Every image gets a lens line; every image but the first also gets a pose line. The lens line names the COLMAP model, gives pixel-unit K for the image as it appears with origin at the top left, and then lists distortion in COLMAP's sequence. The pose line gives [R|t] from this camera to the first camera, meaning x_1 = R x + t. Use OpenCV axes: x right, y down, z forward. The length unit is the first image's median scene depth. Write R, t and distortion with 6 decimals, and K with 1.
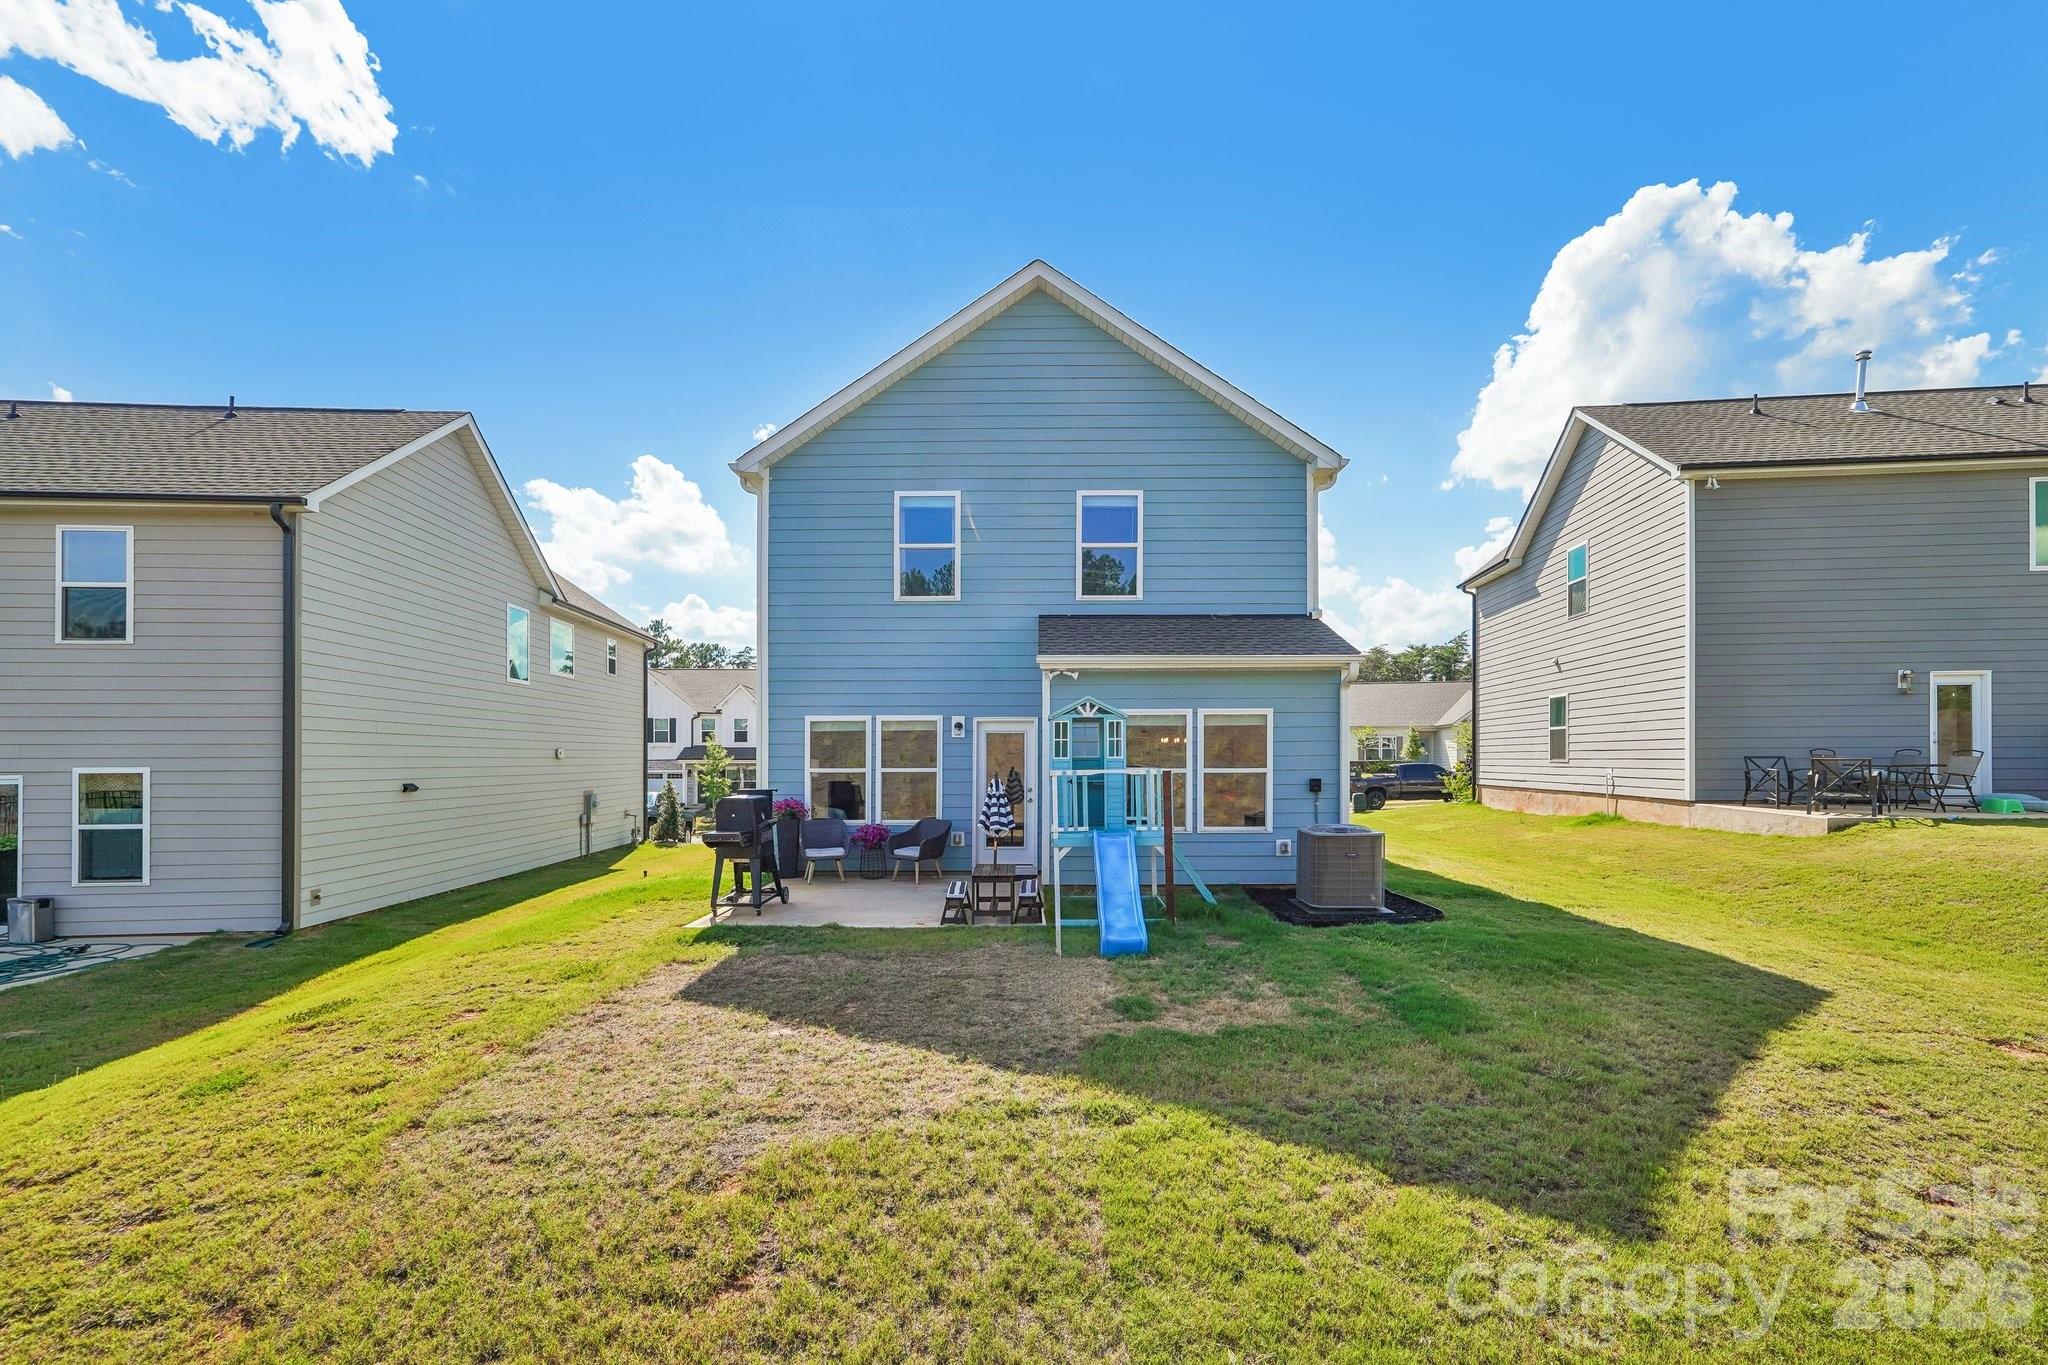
lens RADIAL K [[865.1, 0, 1028.0], [0, 865.1, 756.8], [0, 0, 1]] dist [-0.018478, 0.005955]
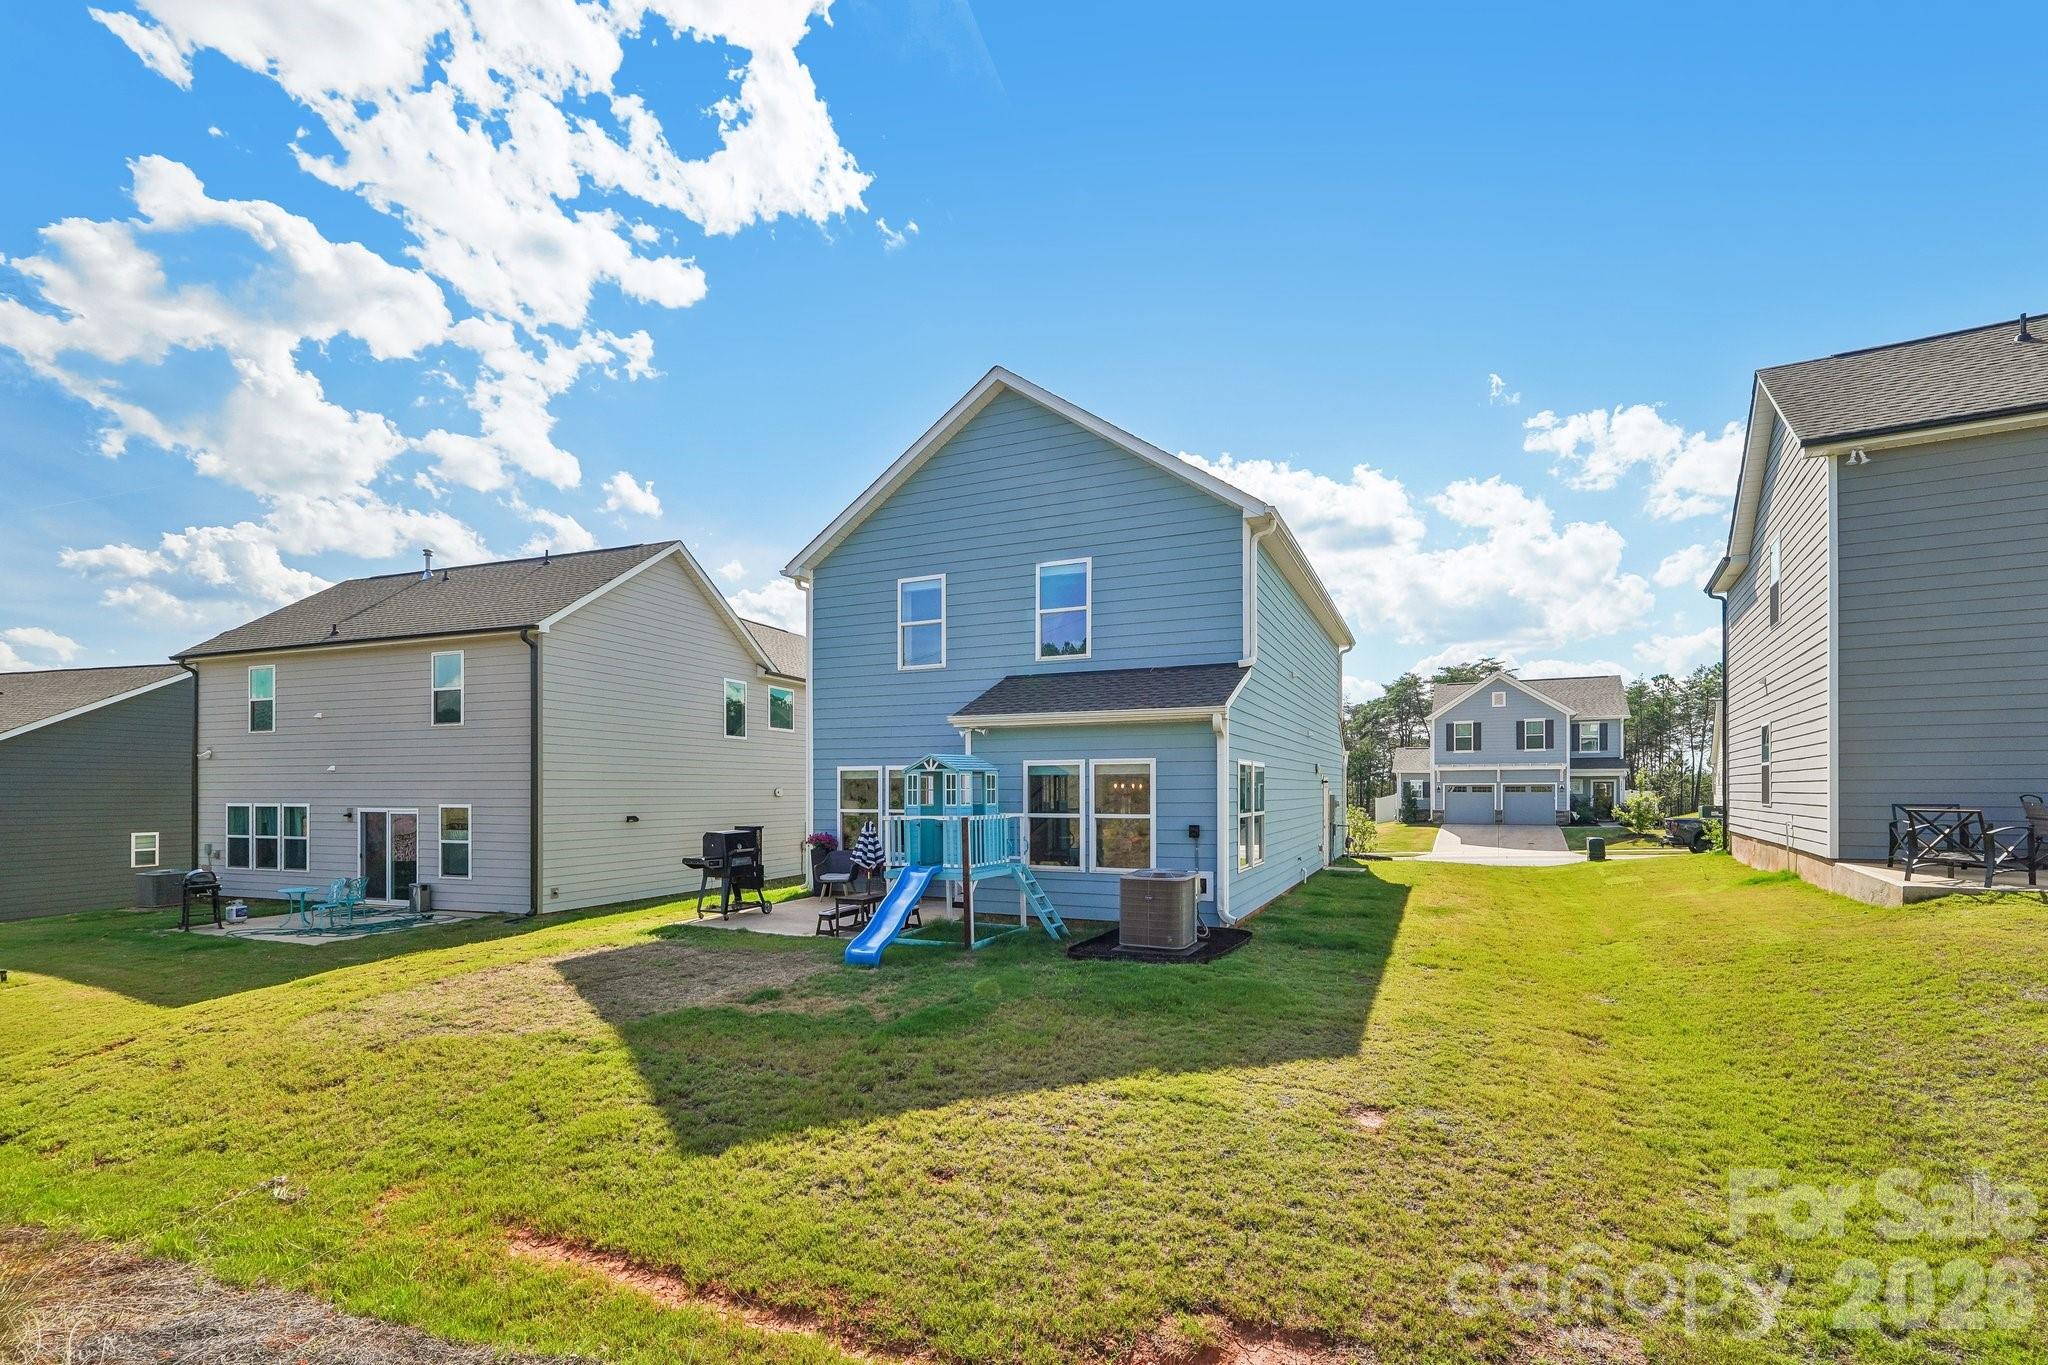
lens RADIAL K [[865.1, 0, 1029.2], [0, 865.1, 791.8], [0, 0, 1]] dist [-0.018478, 0.005955]
pose [[0.919831, 0.002242, -0.392308, 0.514686], [-0.000685, 0.999991, 0.004110, -0.017347], [0.392314, -0.003512, 0.919825, -0.037854]]
